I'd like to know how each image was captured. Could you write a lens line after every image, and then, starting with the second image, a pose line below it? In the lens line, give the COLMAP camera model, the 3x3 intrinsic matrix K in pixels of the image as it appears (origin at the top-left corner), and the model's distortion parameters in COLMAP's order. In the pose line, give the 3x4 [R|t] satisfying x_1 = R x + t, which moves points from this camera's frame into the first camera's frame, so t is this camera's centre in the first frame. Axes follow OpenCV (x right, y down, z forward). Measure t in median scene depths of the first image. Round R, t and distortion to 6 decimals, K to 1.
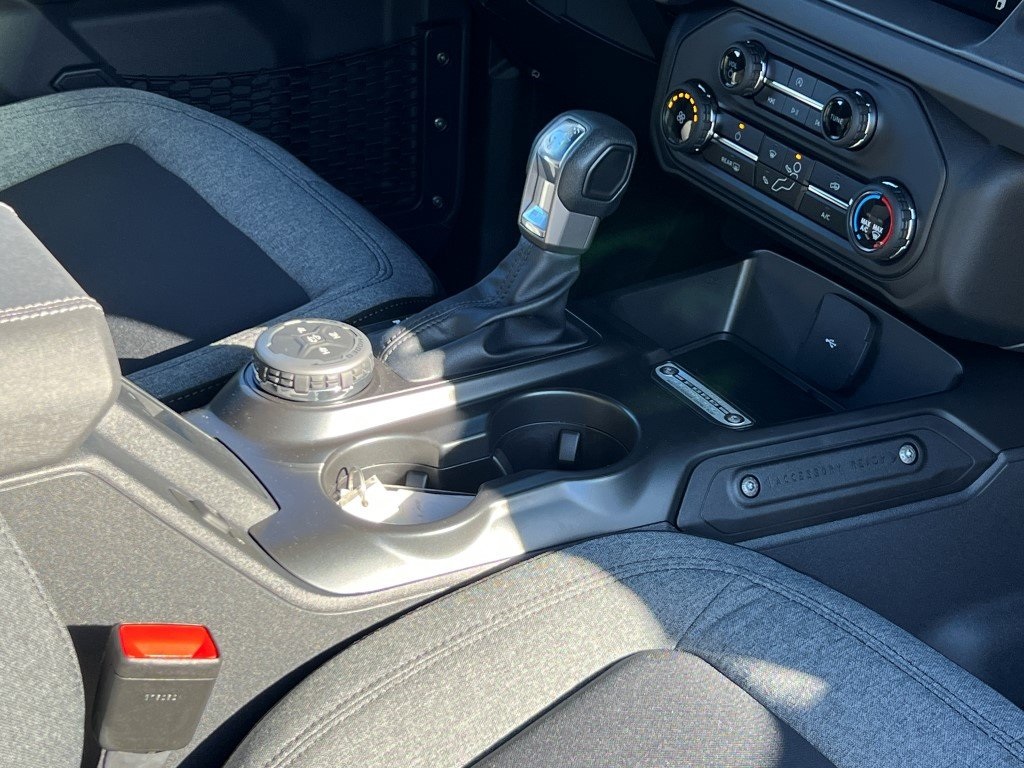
lens RADIAL K [[1716.0, 0, 533.4], [0, 1716.0, 376.9], [0, 0, 1]] dist [0.114453, 0.000000]
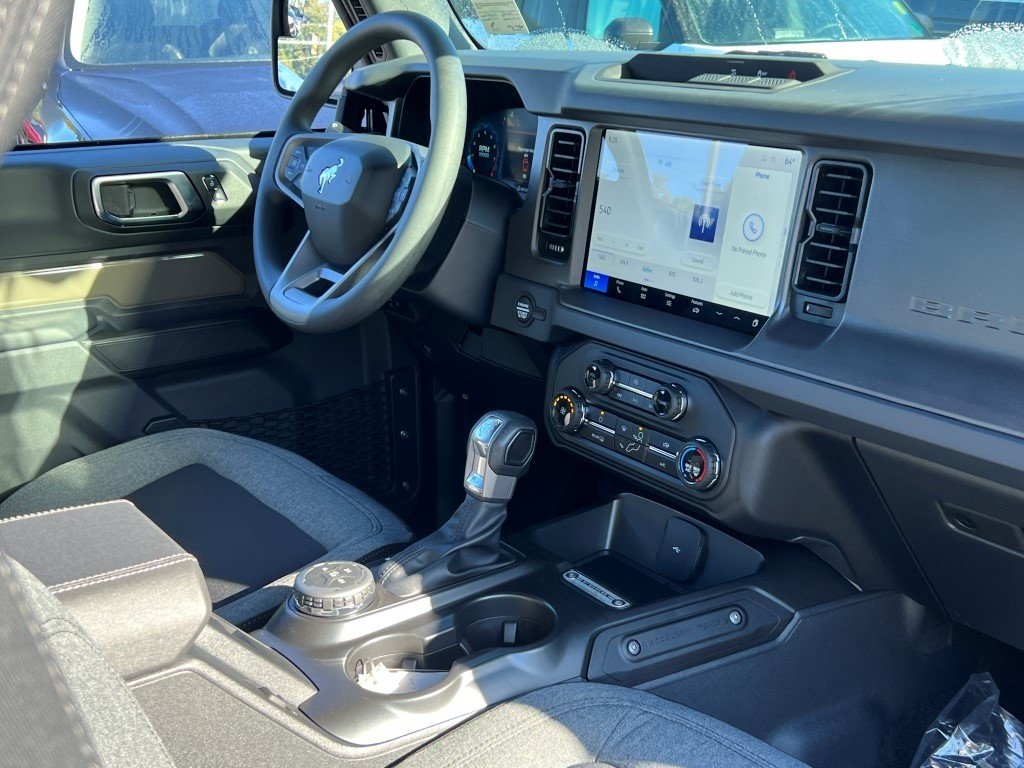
lens RADIAL K [[1195.2, 0, 506.9], [0, 1195.2, 378.5], [0, 0, 1]] dist [0.120210, 0.000000]
pose [[0.995841, -0.080500, 0.042656, -0.008853], [0.087332, 0.976831, -0.195381, 0.028993], [-0.025940, 0.198293, 0.979799, -0.063549]]
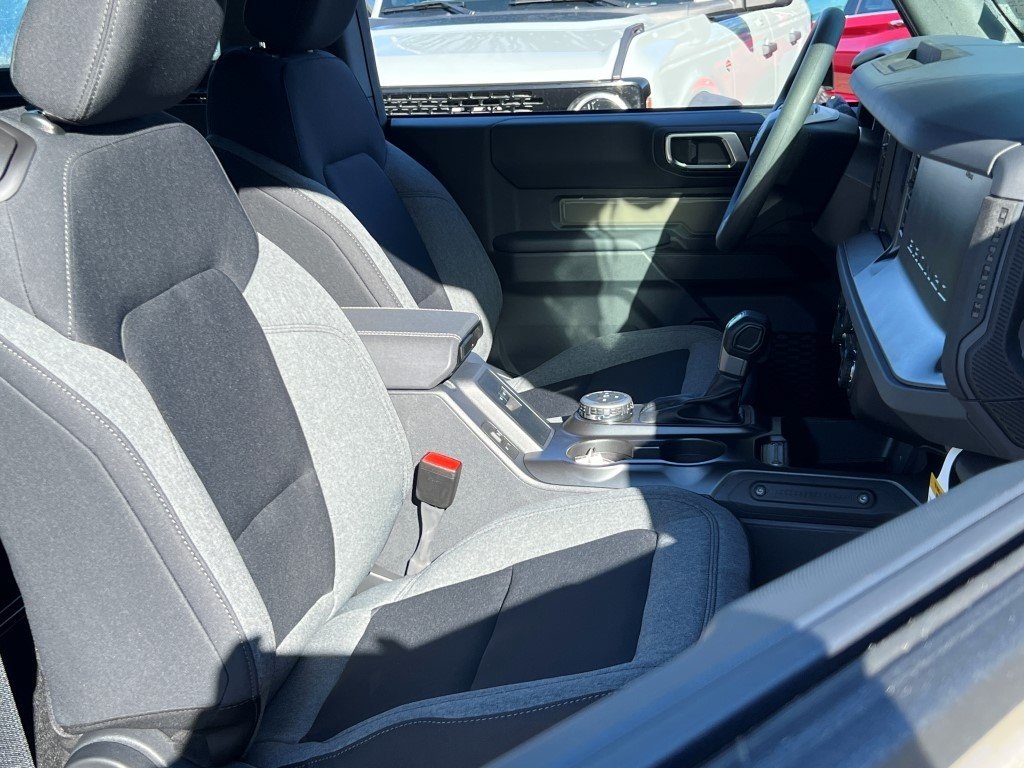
lens RADIAL K [[1344.8, 0, 510.9], [0, 1344.8, 385.6], [0, 0, 1]] dist [0.021999, 0.000000]
pose [[0.721960, 0.093075, -0.685646, 0.982440], [-0.242331, 0.962166, -0.124553, 0.212246], [0.648112, 0.256075, 0.717200, -0.341762]]
